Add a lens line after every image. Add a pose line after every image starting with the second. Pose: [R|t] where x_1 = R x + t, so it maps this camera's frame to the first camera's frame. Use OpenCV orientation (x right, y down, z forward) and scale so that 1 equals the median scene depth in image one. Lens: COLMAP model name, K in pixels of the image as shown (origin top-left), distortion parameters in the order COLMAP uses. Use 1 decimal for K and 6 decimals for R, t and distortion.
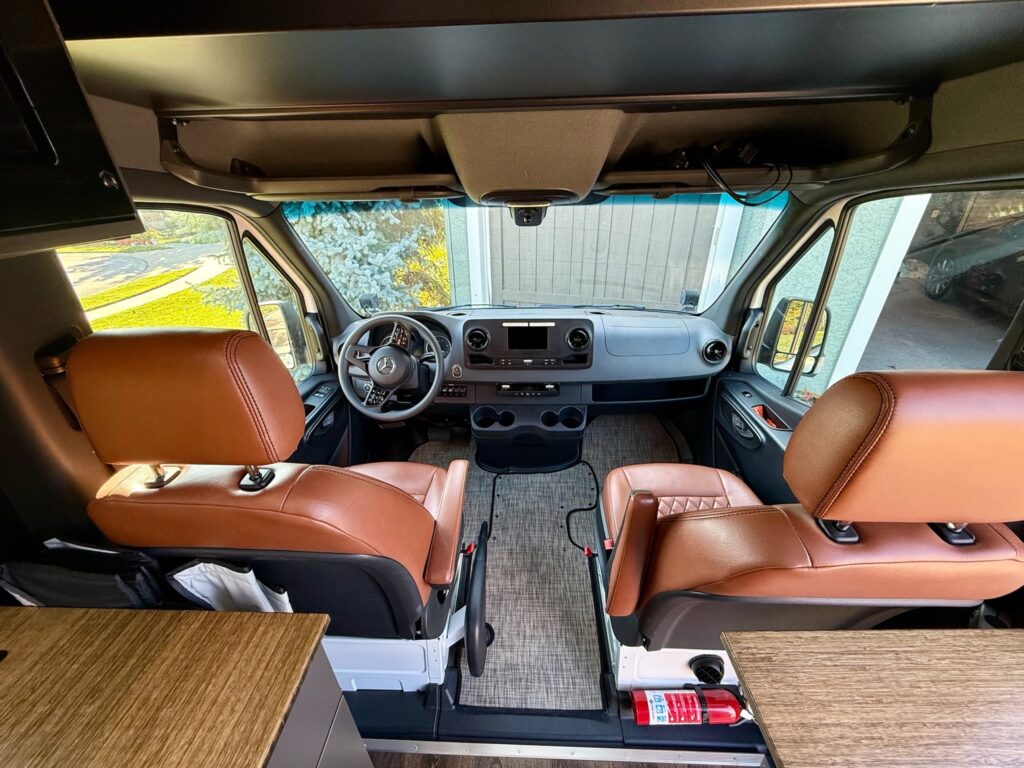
lens RADIAL K [[409.1, 0, 510.7], [0, 409.1, 383.1], [0, 0, 1]] dist [-0.001228, 0.000112]
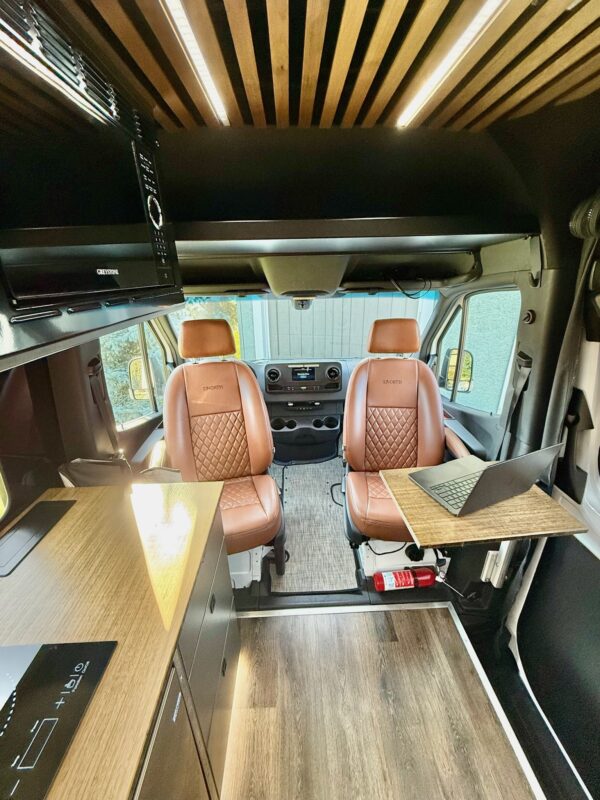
lens RADIAL K [[319.6, 0, 302.2], [0, 319.6, 395.9], [0, 0, 1]] dist [-0.001228, 0.000112]
pose [[0.997220, -0.026527, 0.069627, -0.058368], [0.034280, 0.993045, -0.112631, 0.131331], [-0.066155, 0.114705, 0.991194, -0.302659]]
